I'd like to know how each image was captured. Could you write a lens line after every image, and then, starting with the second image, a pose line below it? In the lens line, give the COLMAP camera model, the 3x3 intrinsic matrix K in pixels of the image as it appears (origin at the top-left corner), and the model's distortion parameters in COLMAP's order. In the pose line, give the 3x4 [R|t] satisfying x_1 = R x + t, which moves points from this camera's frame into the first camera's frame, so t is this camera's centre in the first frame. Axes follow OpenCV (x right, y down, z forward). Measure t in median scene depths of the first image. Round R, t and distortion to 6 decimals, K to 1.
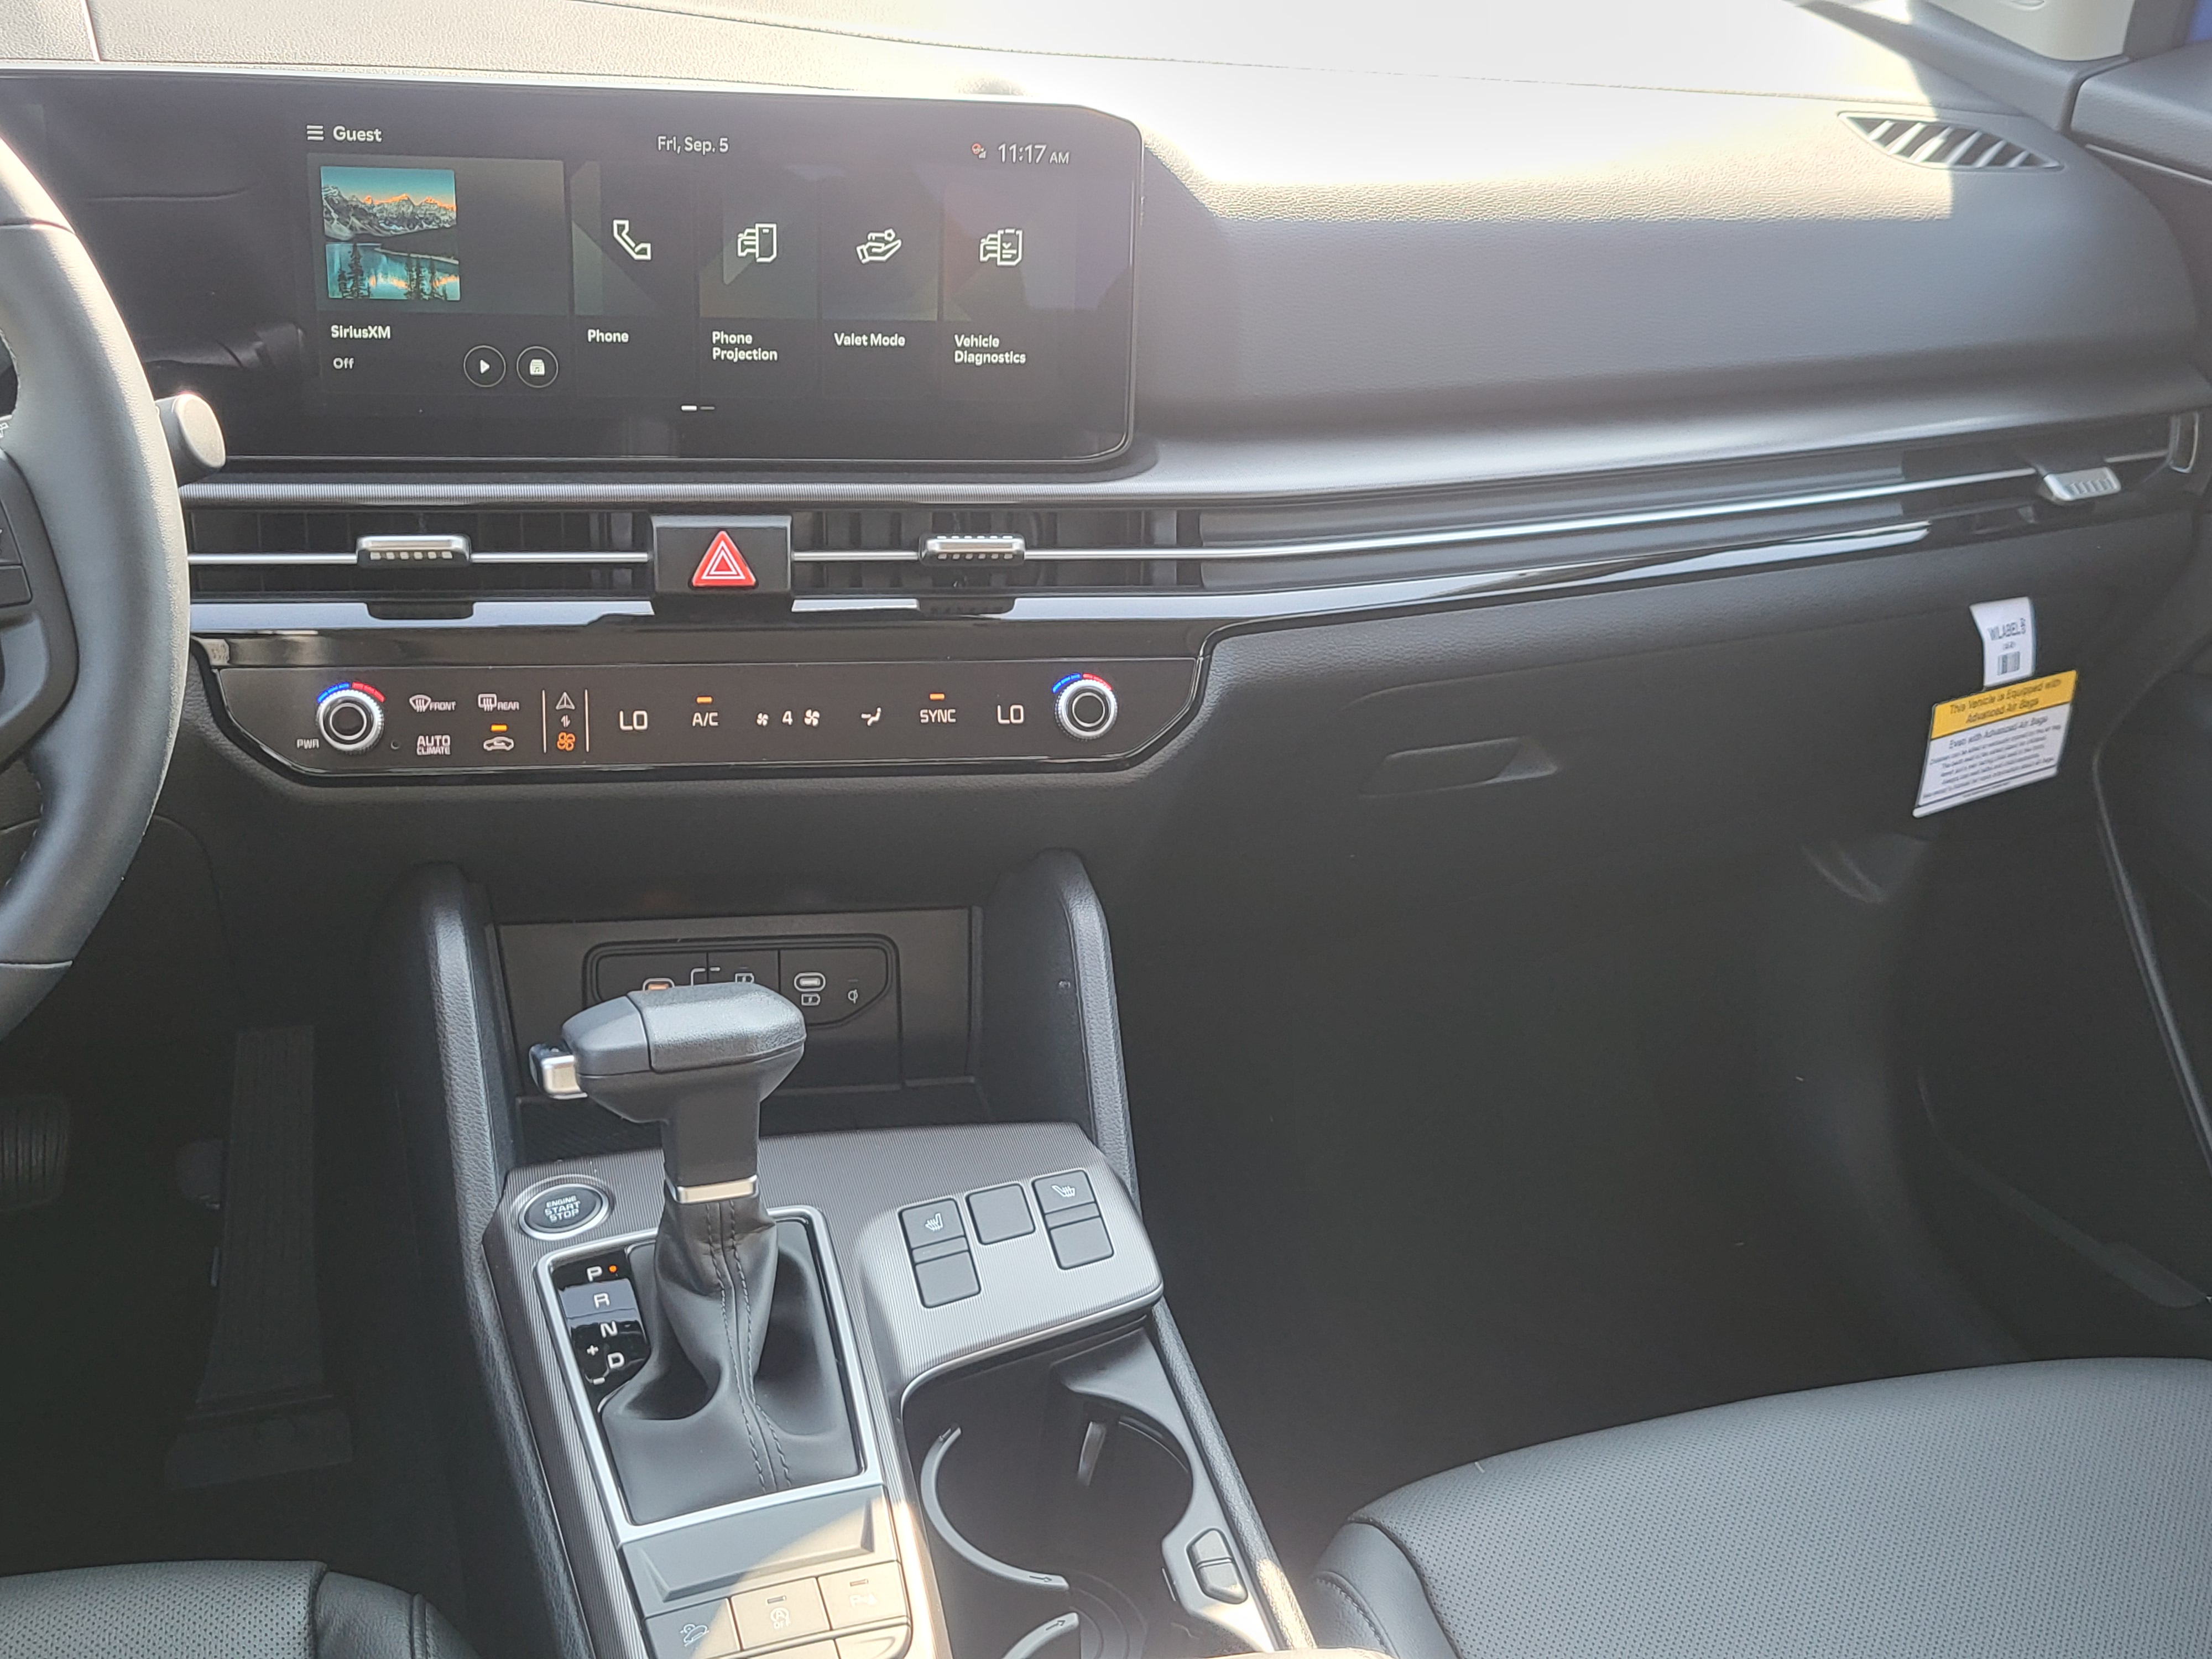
lens RADIAL K [[2450.0, 0, 1106.0], [0, 2450.0, 829.5], [0, 0, 1]] dist [0.018087, 0.007532]
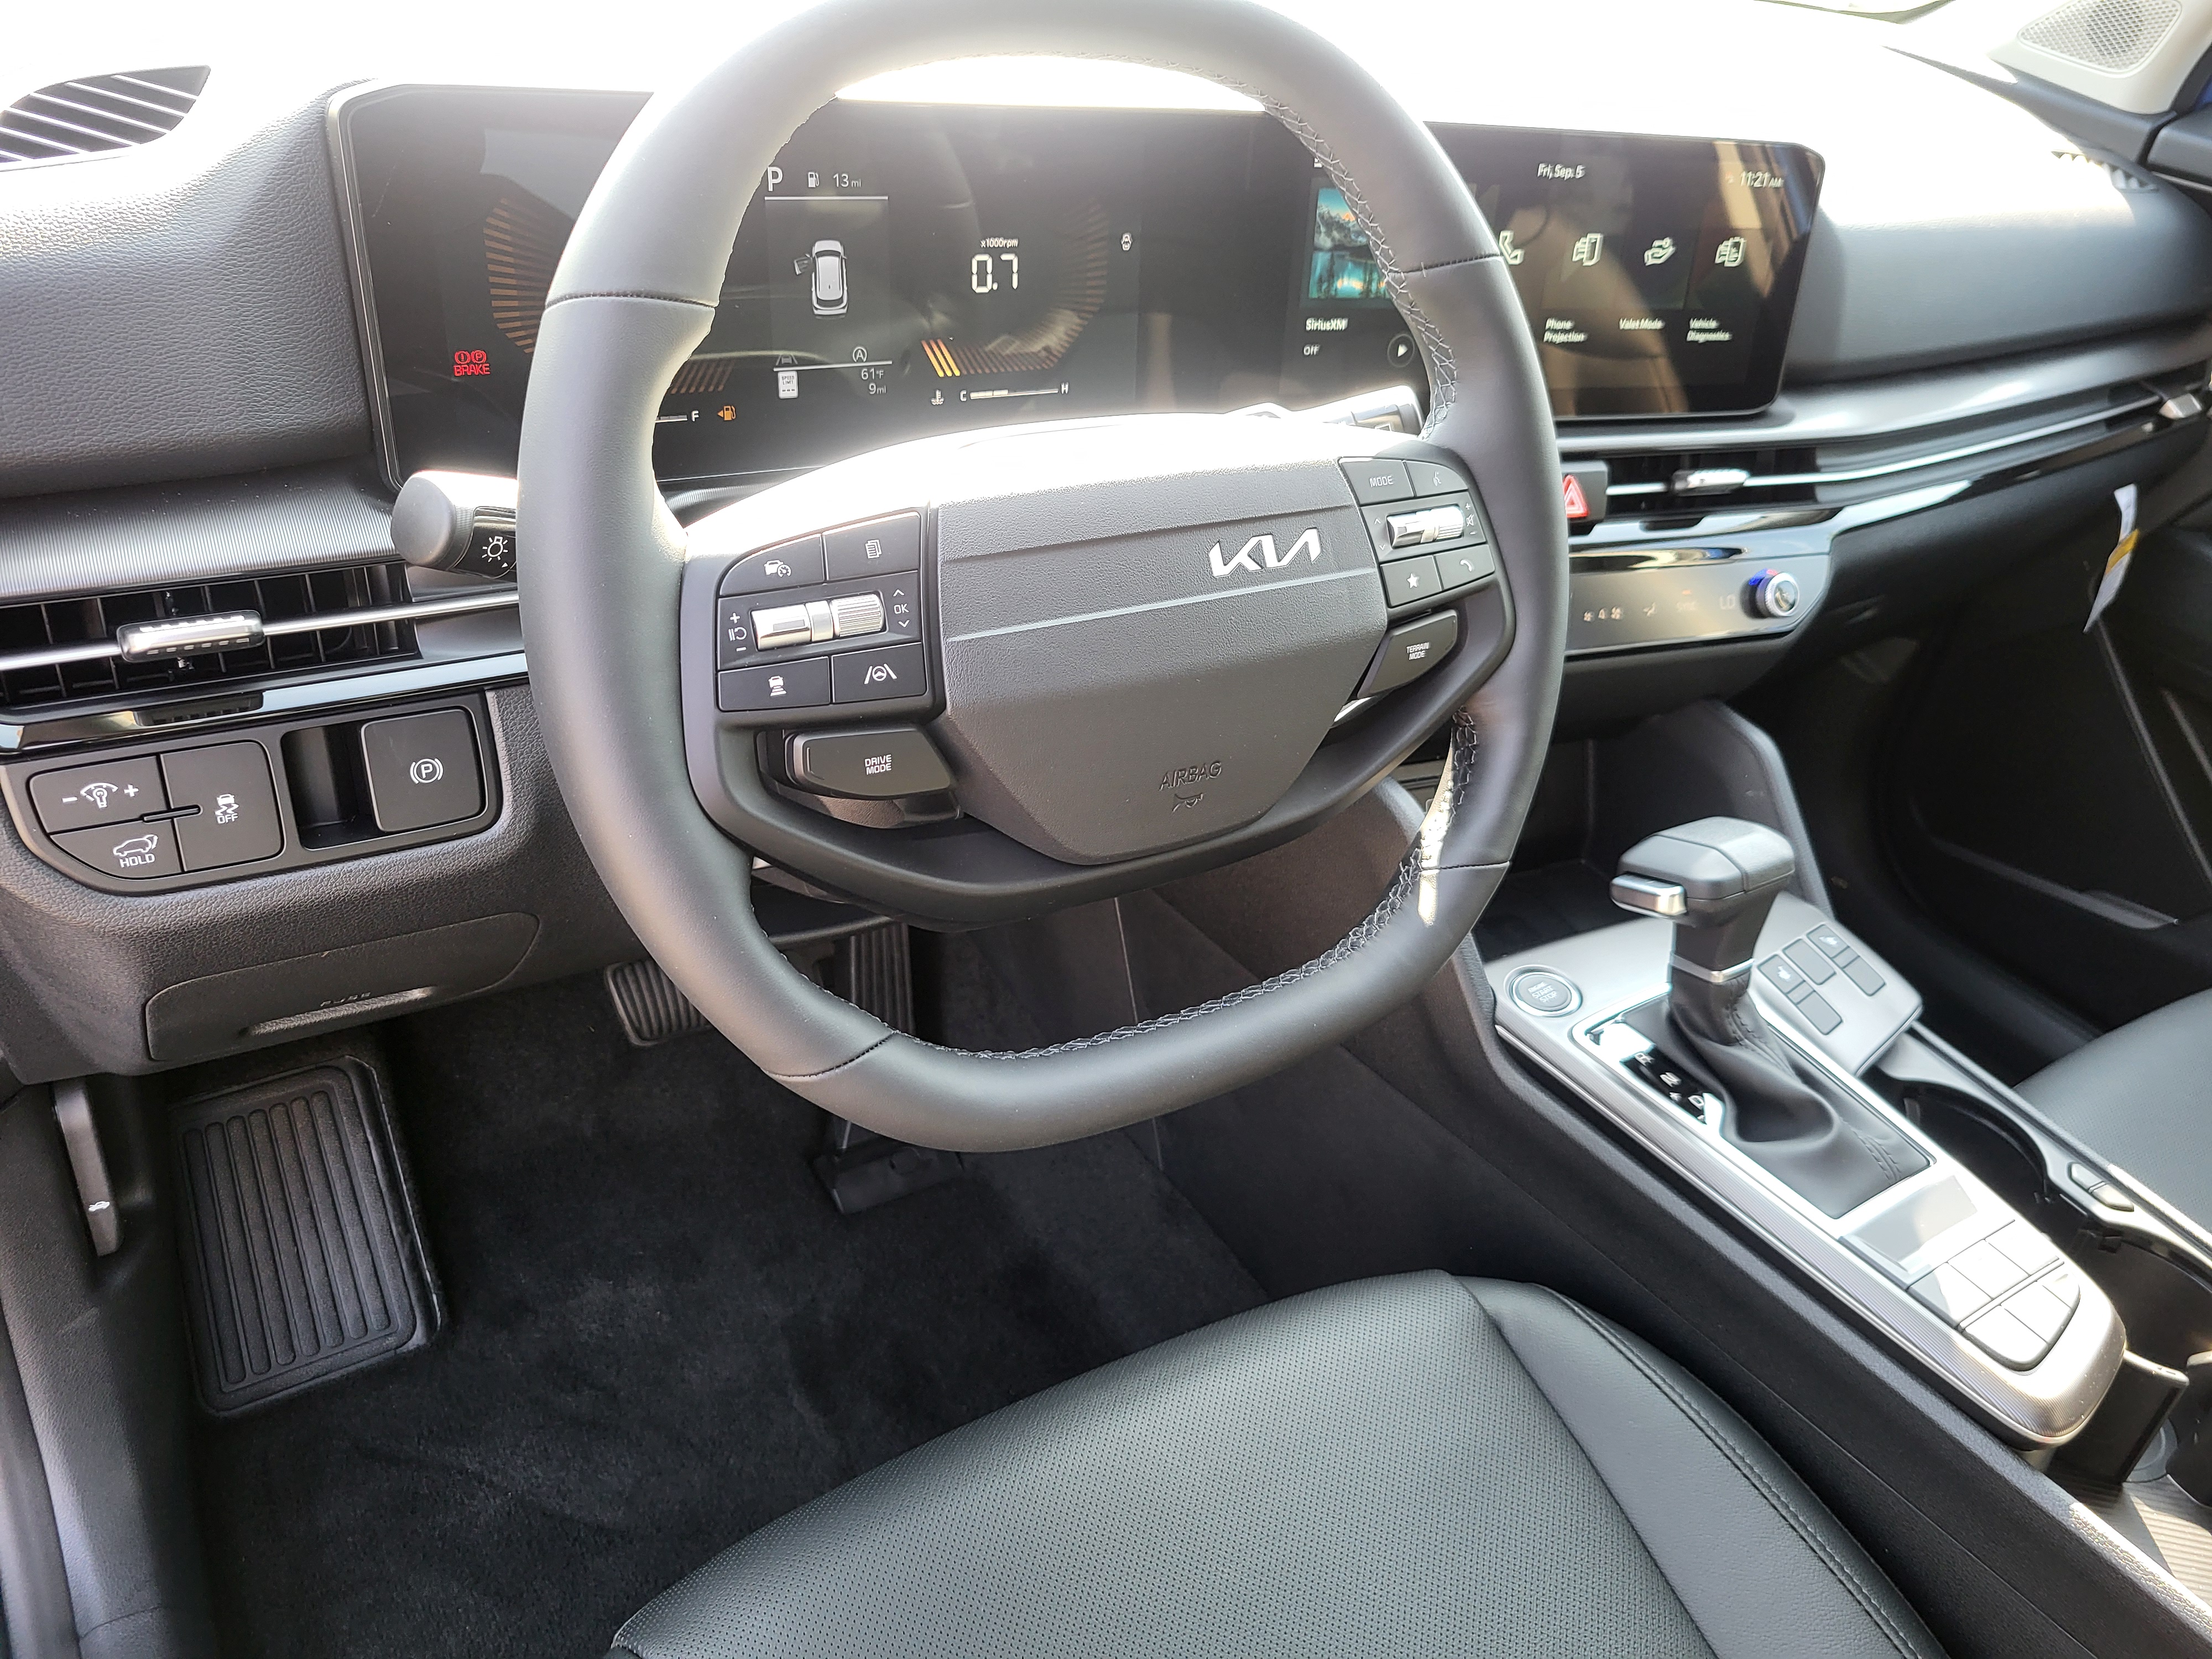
lens RADIAL K [[1674.0, 0, 1106.0], [0, 1674.0, 829.5], [0, 0, 1]] dist [0.005784, -0.008371]
pose [[0.964405, -0.085206, 0.250326, -0.645225], [0.052732, 0.989619, 0.133691, -0.067261], [-0.259119, -0.115732, 0.958887, 0.178032]]
